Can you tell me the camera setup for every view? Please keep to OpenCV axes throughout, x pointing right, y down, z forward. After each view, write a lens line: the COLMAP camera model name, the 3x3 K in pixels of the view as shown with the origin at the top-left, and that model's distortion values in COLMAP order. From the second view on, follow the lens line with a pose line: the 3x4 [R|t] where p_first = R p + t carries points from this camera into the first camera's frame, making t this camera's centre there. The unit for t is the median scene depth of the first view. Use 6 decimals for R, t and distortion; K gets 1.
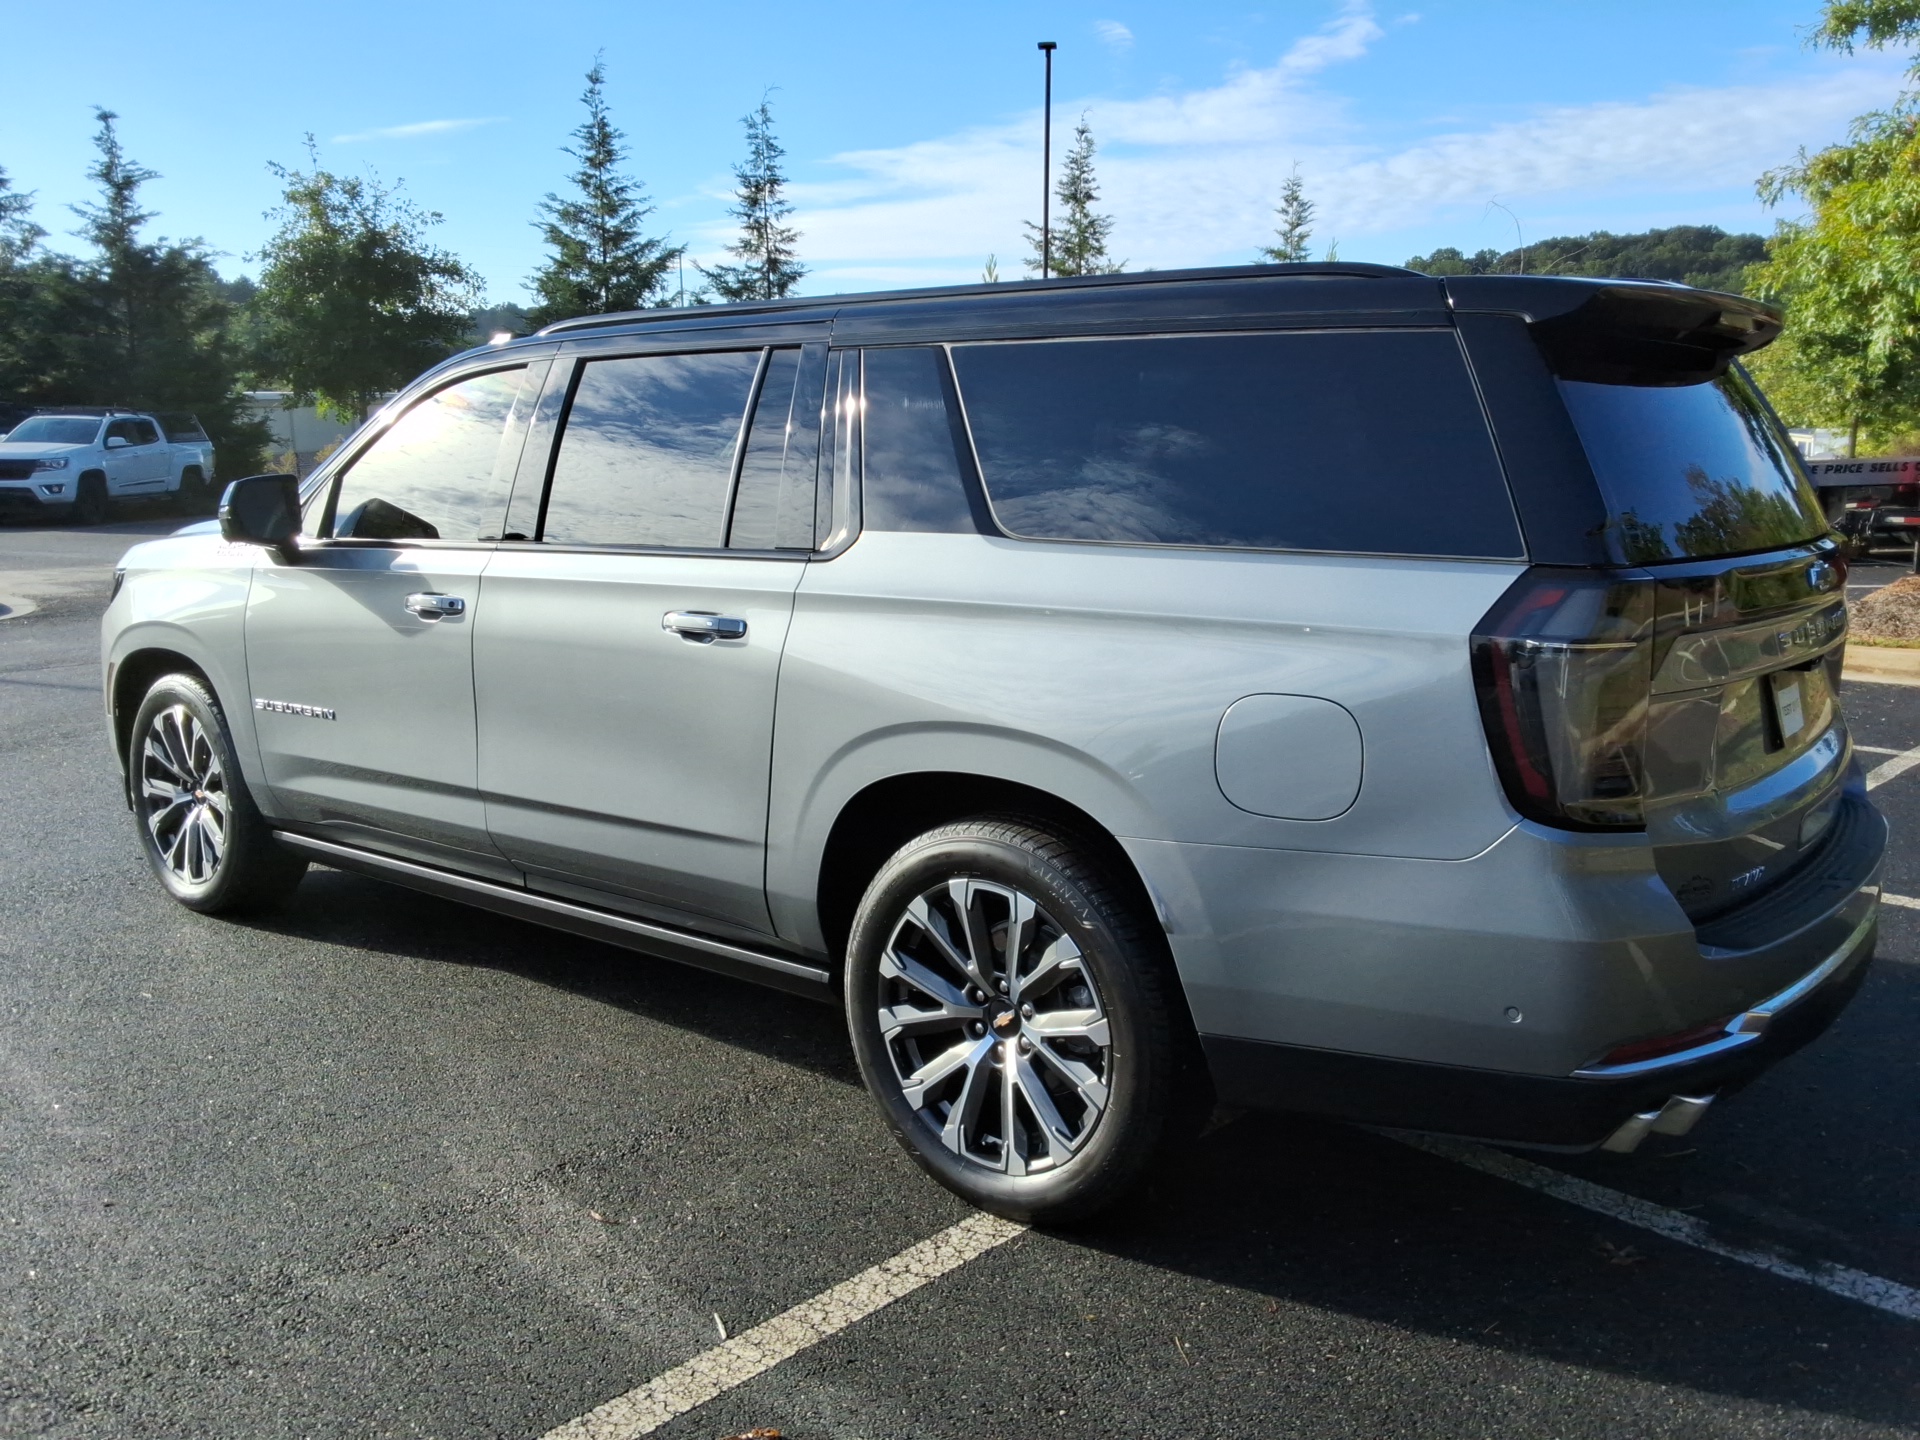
lens RADIAL K [[1542.7, 0, 981.4], [0, 1542.7, 717.9], [0, 0, 1]] dist [0.087105, -0.118633]
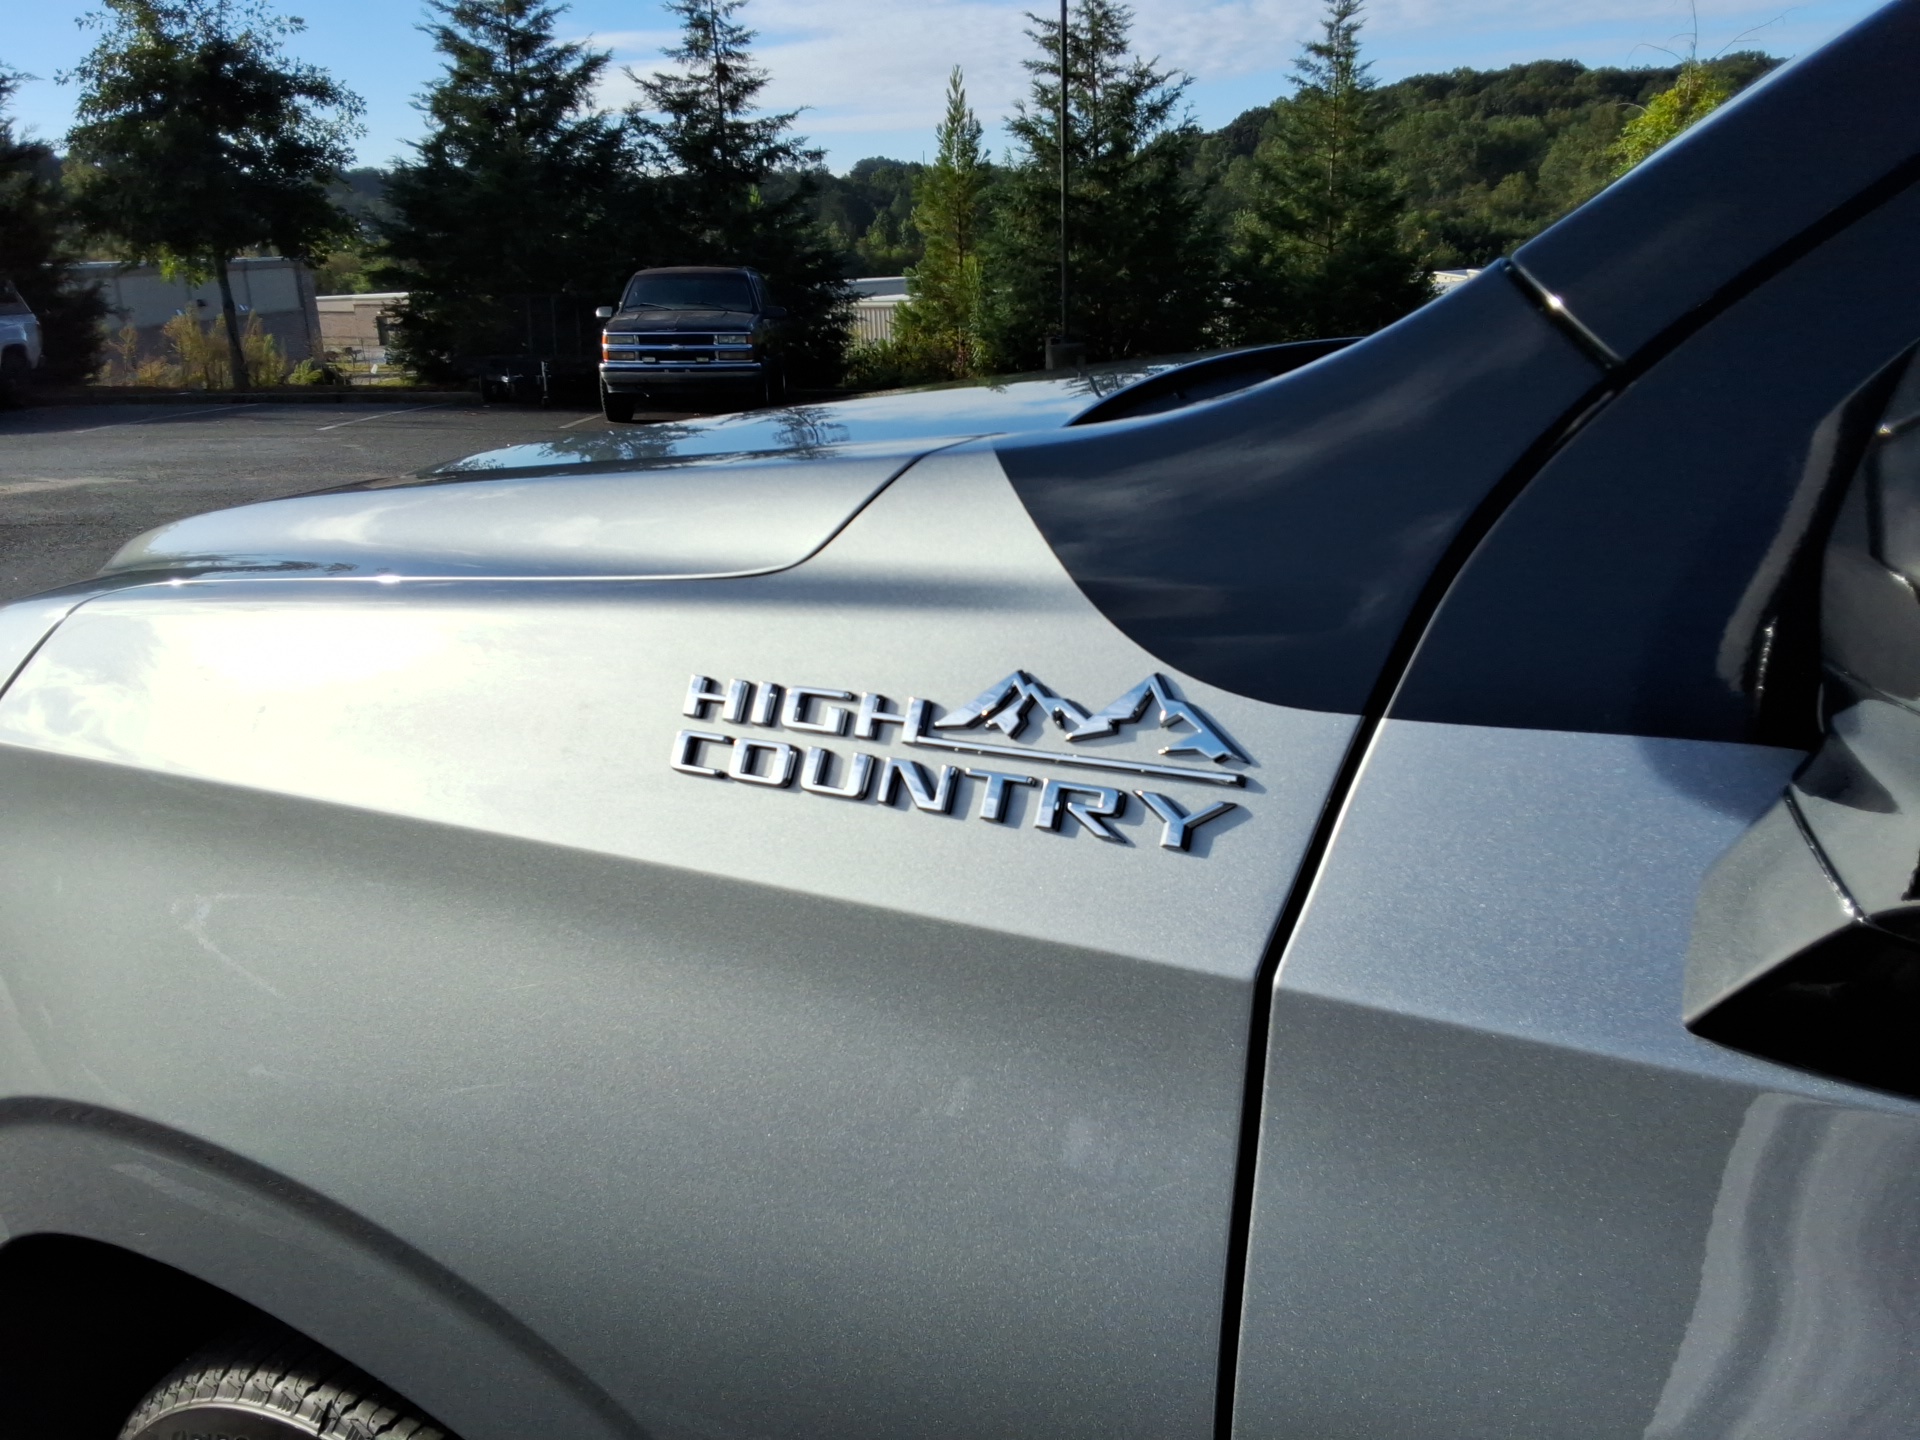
lens RADIAL K [[1539.5, 0, 979.3], [0, 1539.5, 699.6], [0, 0, 1]] dist [0.122802, -0.196293]
pose [[0.995992, -0.048693, 0.075022, -0.078677], [0.042945, 0.996151, 0.076408, -0.020467], [-0.078454, -0.072880, 0.994250, 0.149113]]
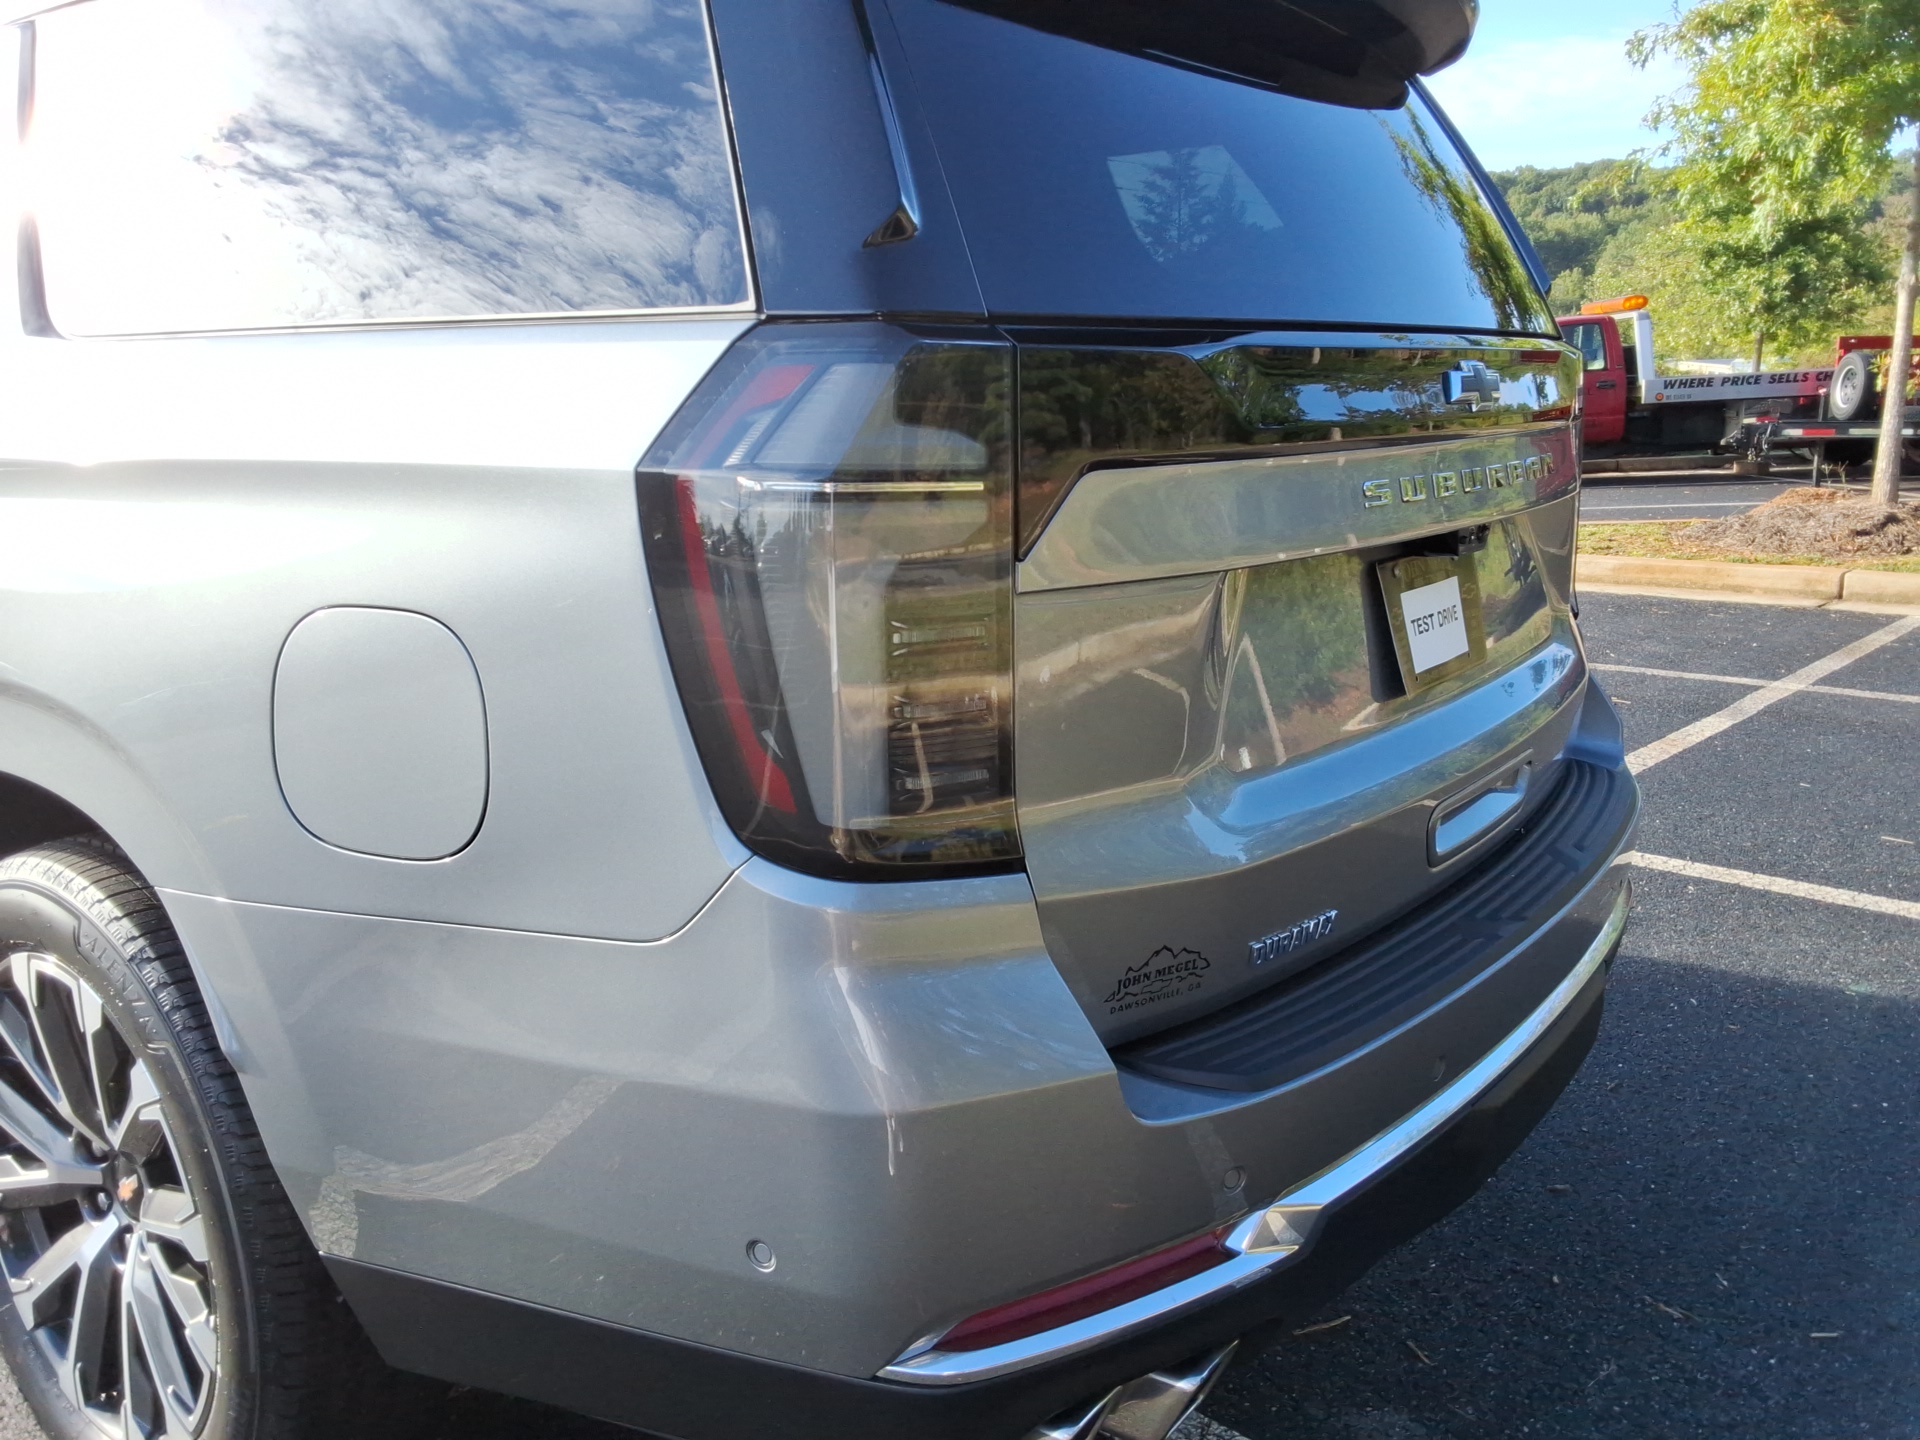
lens RADIAL K [[1539.0, 0, 978.4], [0, 1539.0, 711.5], [0, 0, 1]] dist [0.092974, -0.125091]
pose [[0.999134, -0.021133, 0.035830, 0.033926], [0.020001, 0.999299, 0.031660, 0.000597], [-0.036474, -0.030916, 0.998856, 0.044586]]
